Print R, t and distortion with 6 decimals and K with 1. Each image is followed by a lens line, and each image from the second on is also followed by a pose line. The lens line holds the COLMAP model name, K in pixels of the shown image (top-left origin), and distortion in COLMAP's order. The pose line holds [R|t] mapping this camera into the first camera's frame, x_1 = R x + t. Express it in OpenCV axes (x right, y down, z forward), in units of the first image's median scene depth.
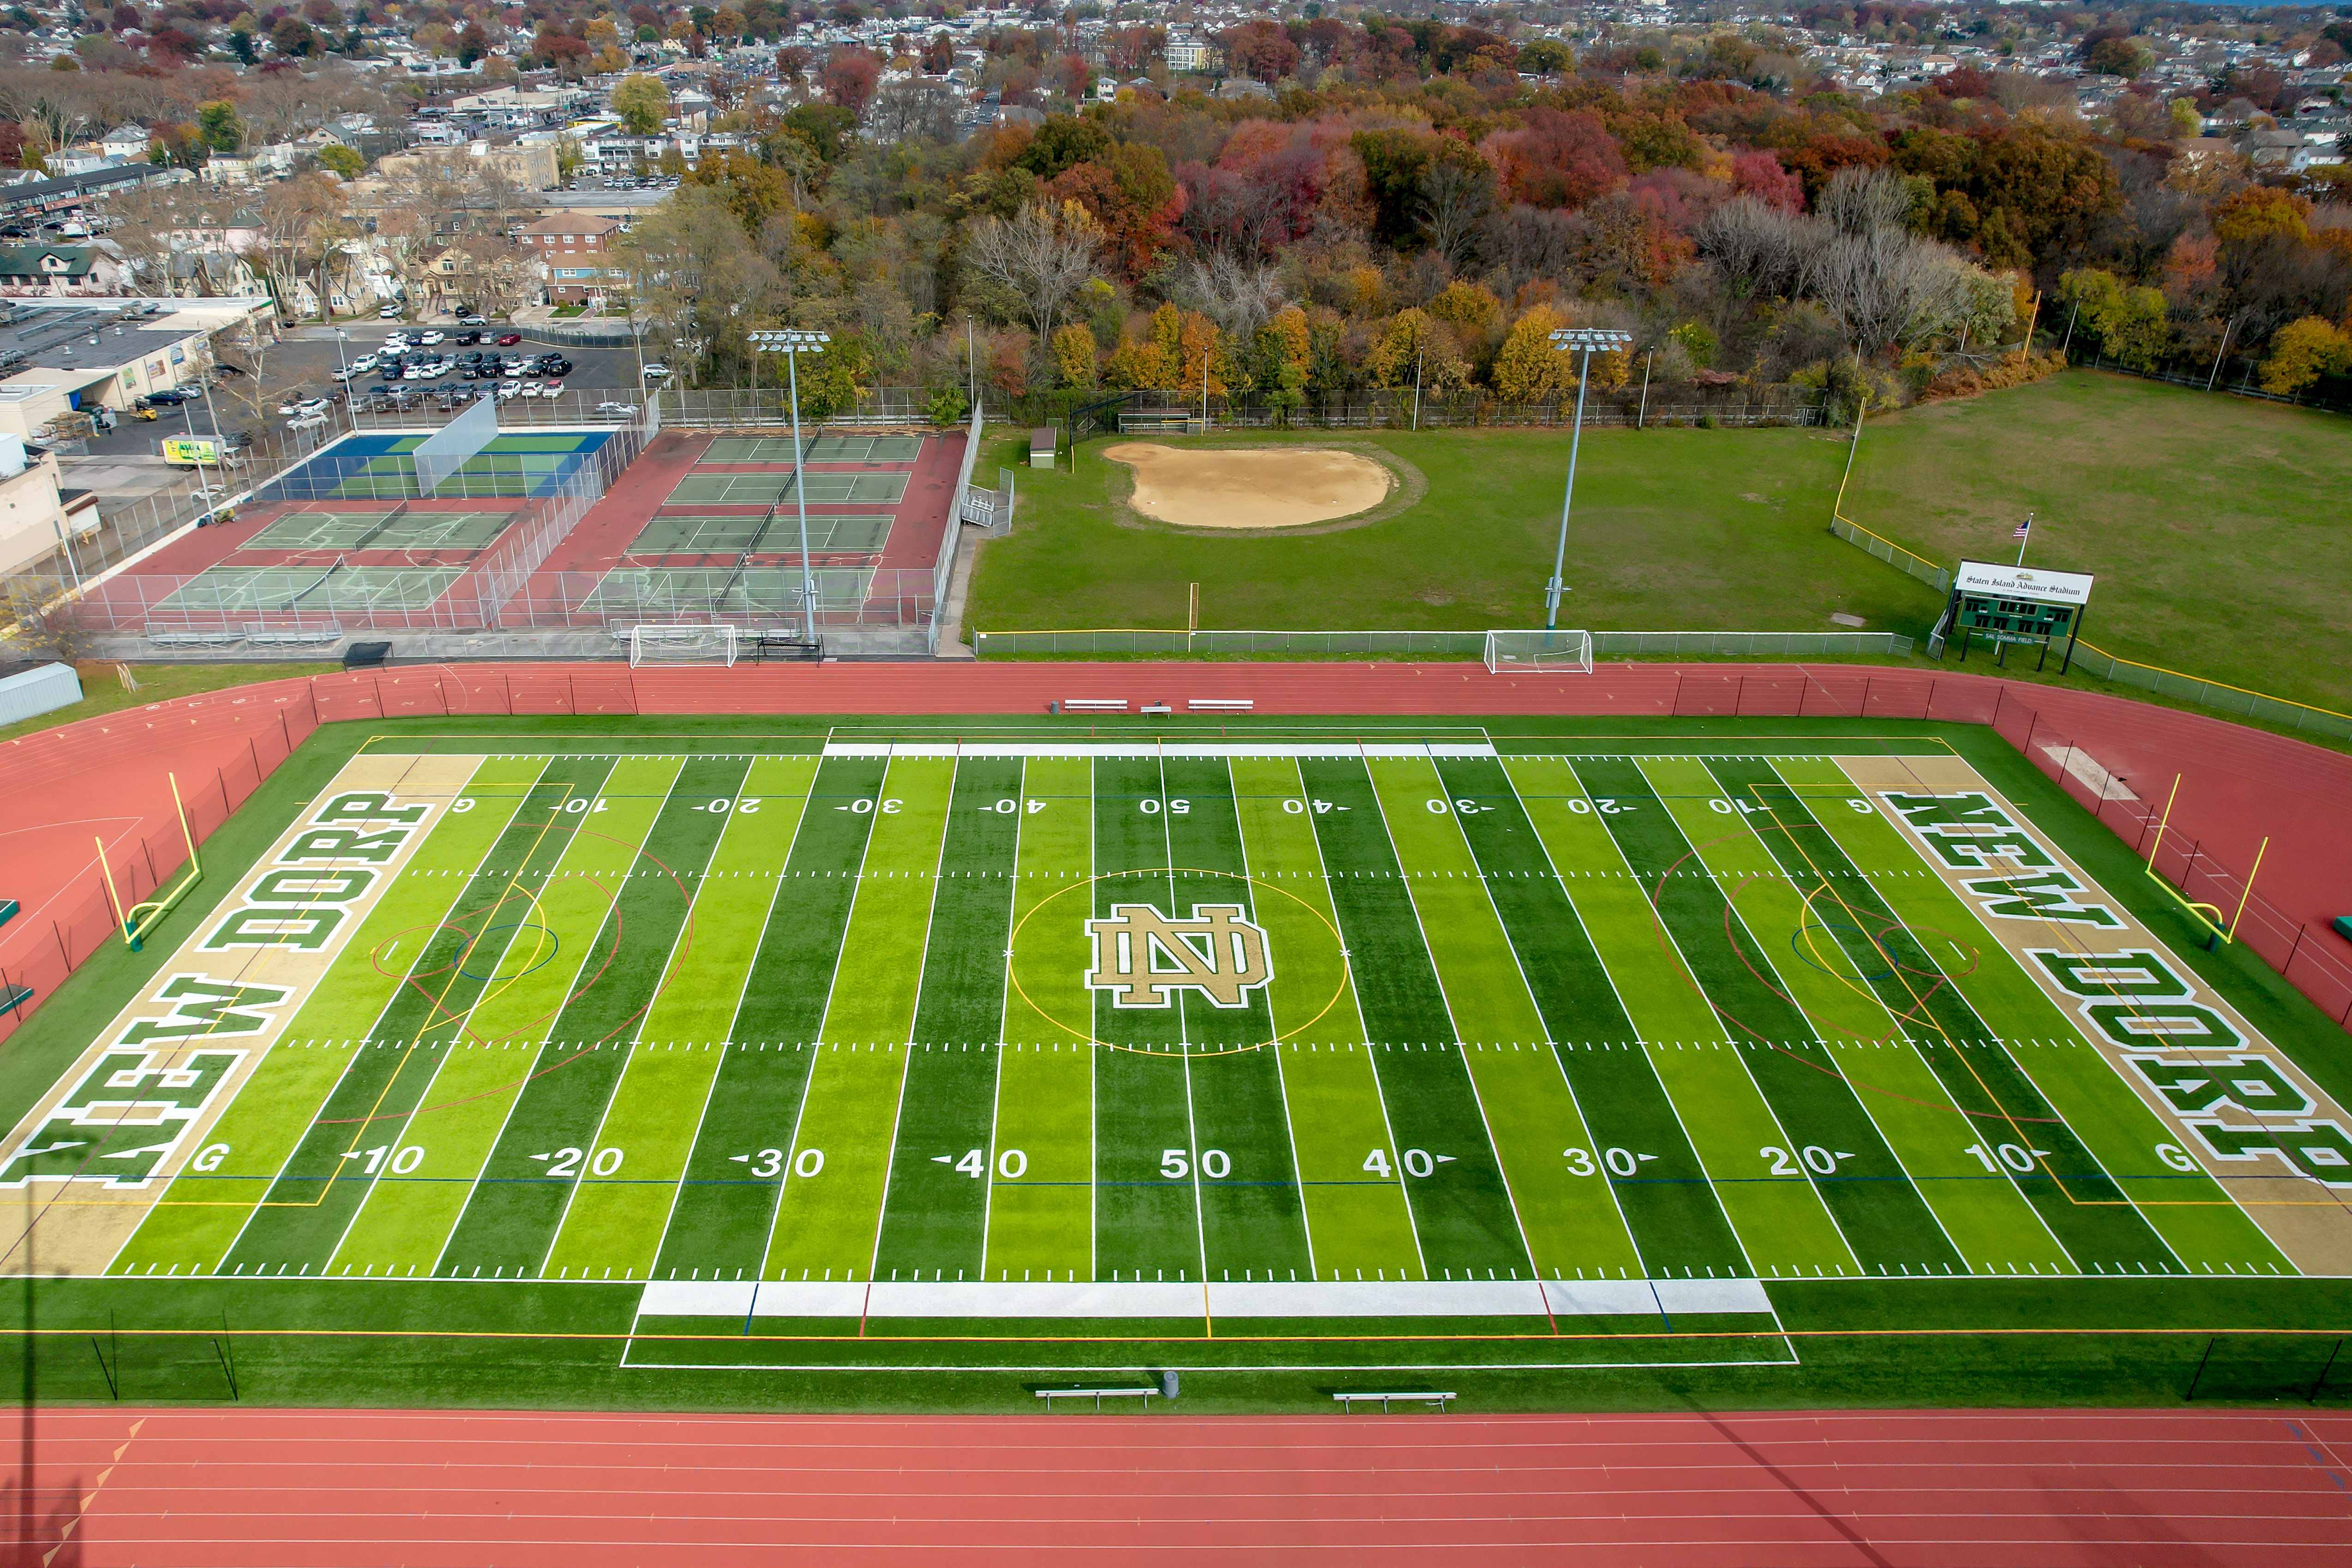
lens RADIAL K [[1630.9, 0, 1090.8], [0, 1630.9, 781.9], [0, 0, 1]] dist [-0.083198, 0.071583]
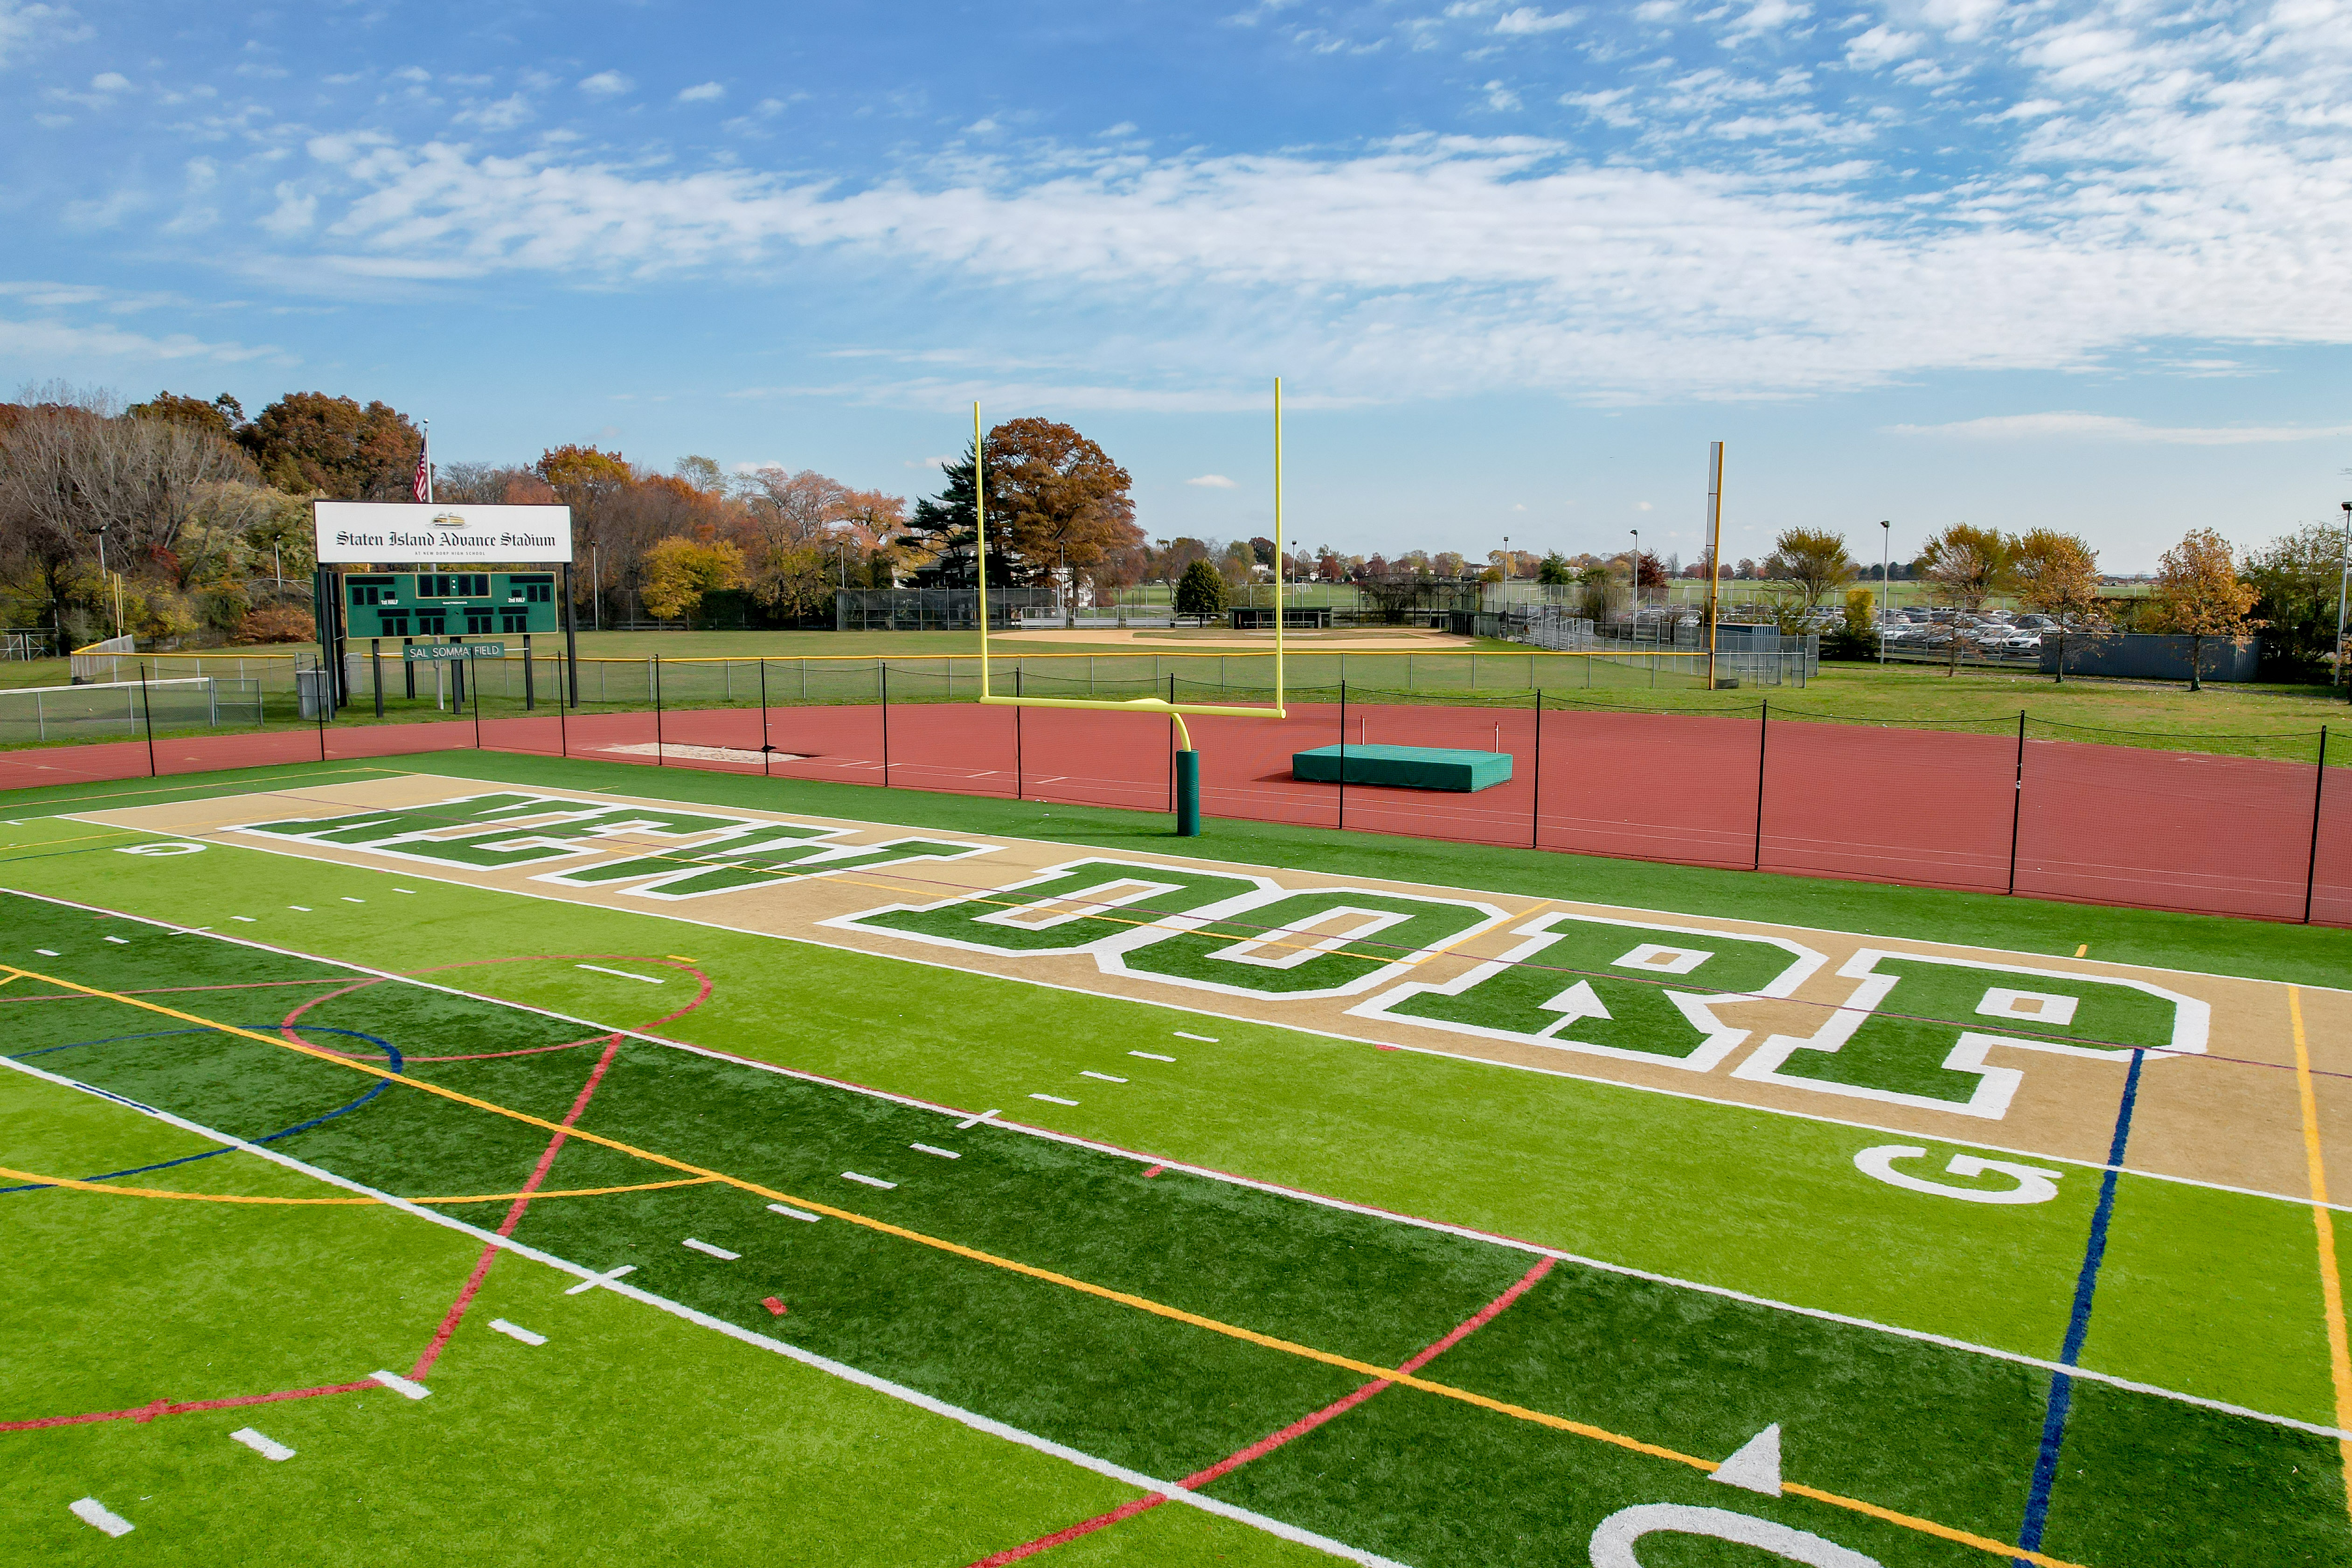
lens RADIAL K [[1619.2, 0, 1256.6], [0, 1619.2, 785.7], [0, 0, 1]] dist [-0.044061, 0.000012]
pose [[0.524433, -0.111636, 0.844102, 0.394032], [0.387753, 0.913914, -0.120039, 0.152720], [-0.758036, 0.390255, 0.522573, 0.801837]]
